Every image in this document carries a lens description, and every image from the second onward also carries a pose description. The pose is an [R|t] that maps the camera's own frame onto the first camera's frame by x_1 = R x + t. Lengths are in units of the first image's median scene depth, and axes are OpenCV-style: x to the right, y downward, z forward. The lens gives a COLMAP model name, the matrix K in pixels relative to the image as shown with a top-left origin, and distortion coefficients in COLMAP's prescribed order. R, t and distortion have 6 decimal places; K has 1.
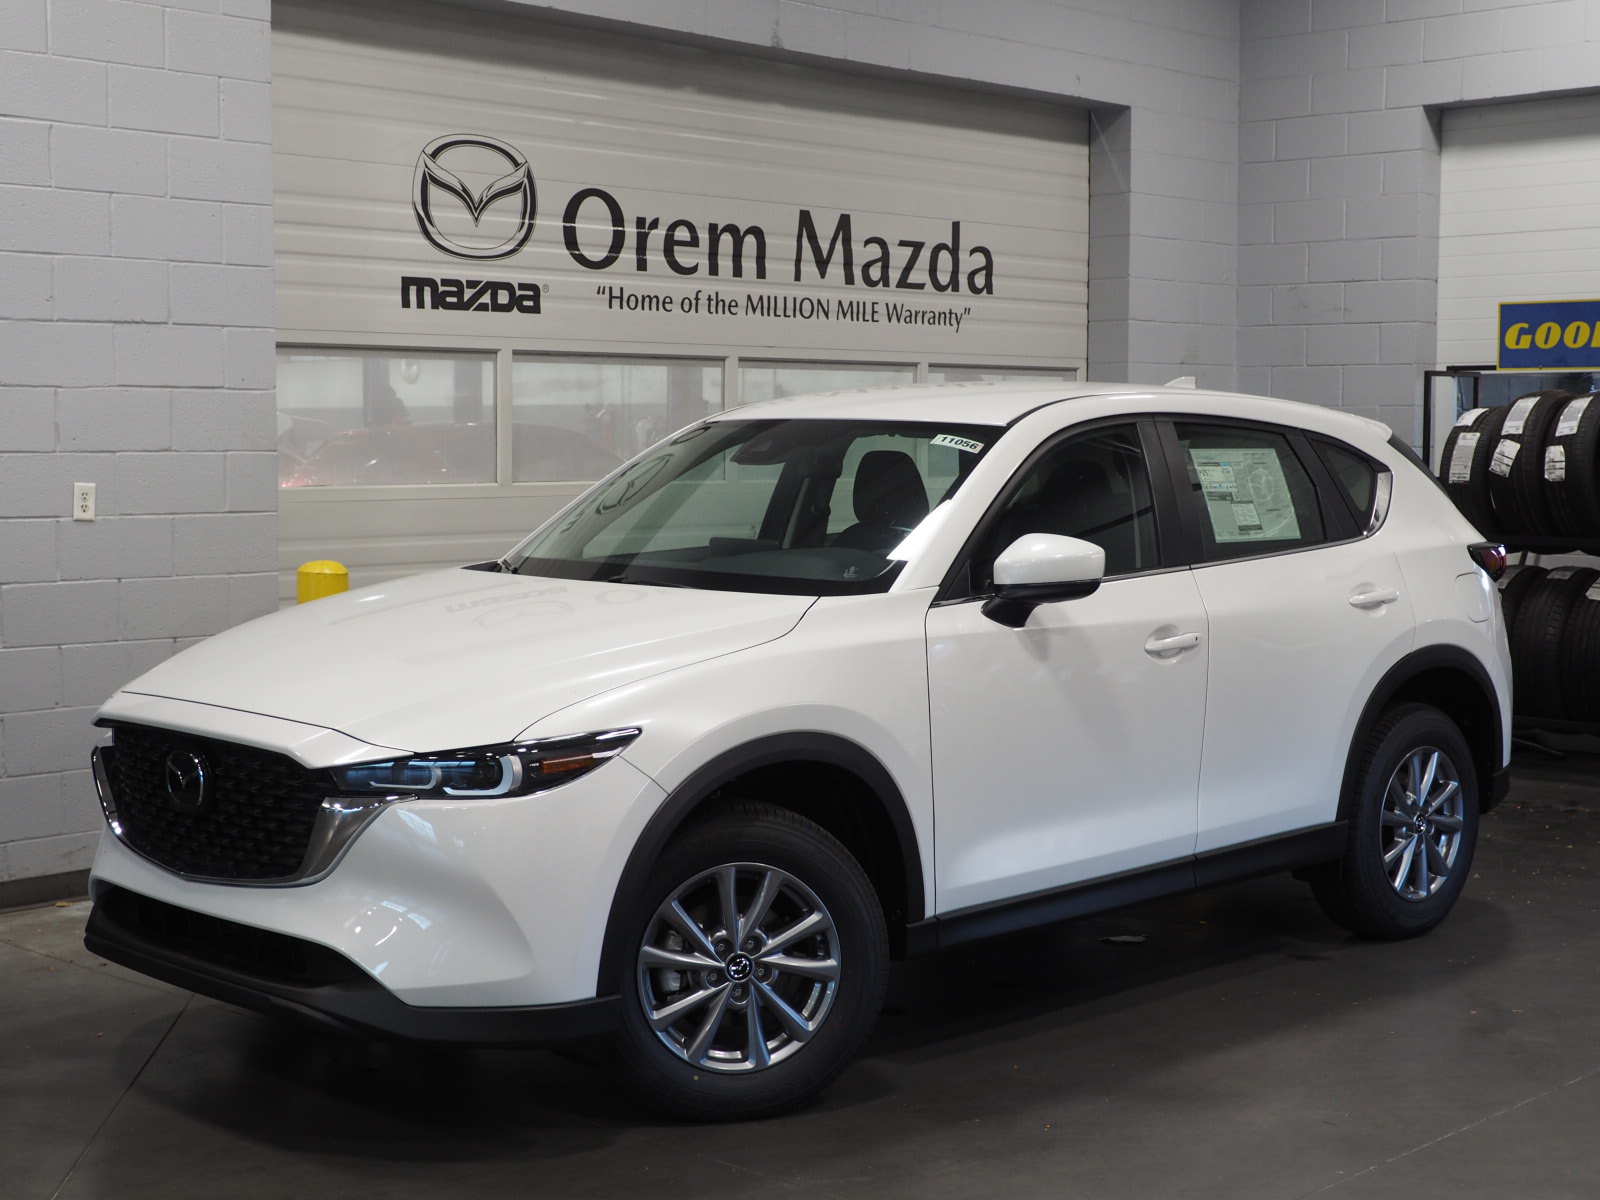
lens RADIAL K [[2319.4, 0, 800.0], [0, 2319.4, 592.1], [0, 0, 1]] dist [0.149141, 0.000000]
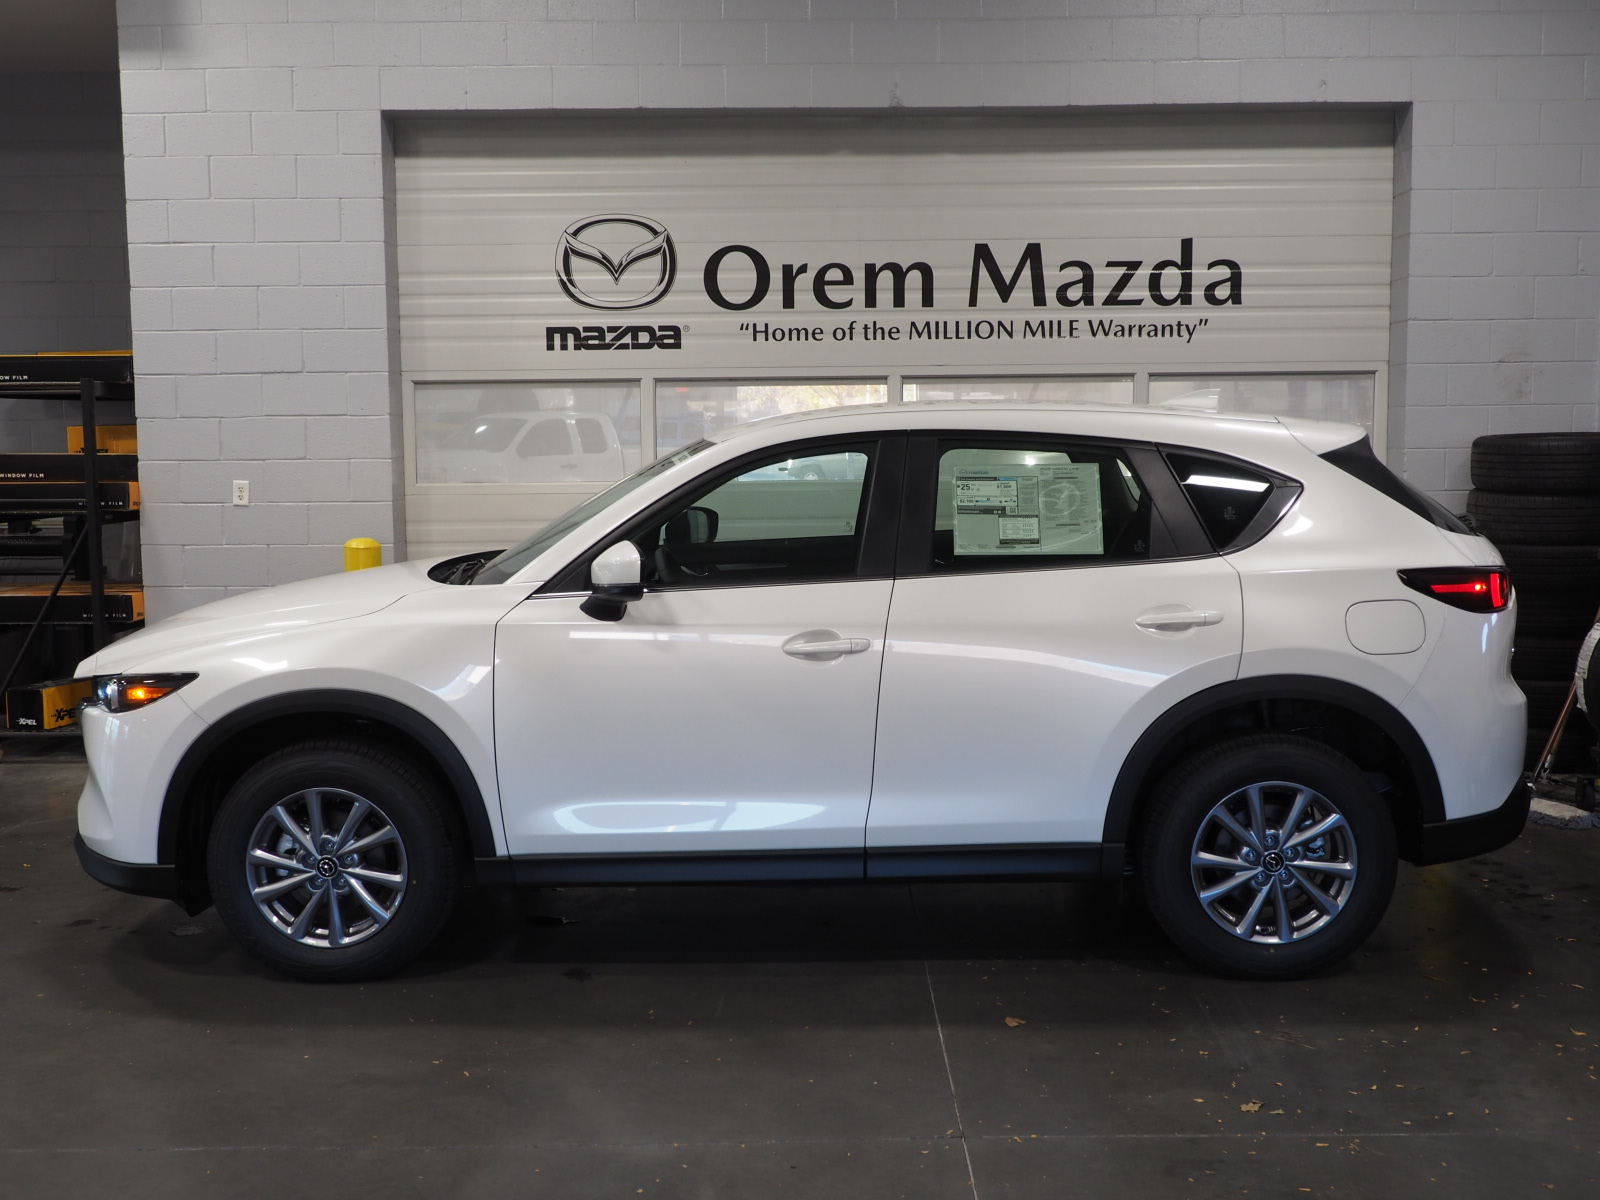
lens RADIAL K [[1765.3, 0, 800.5], [0, 1765.3, 611.7], [0, 0, 1]] dist [0.061190, 0.000000]
pose [[0.710861, 0.069702, -0.699871, 0.604947], [-0.039783, 0.997469, 0.058933, -0.035112], [0.702207, -0.014051, 0.711834, 0.348594]]
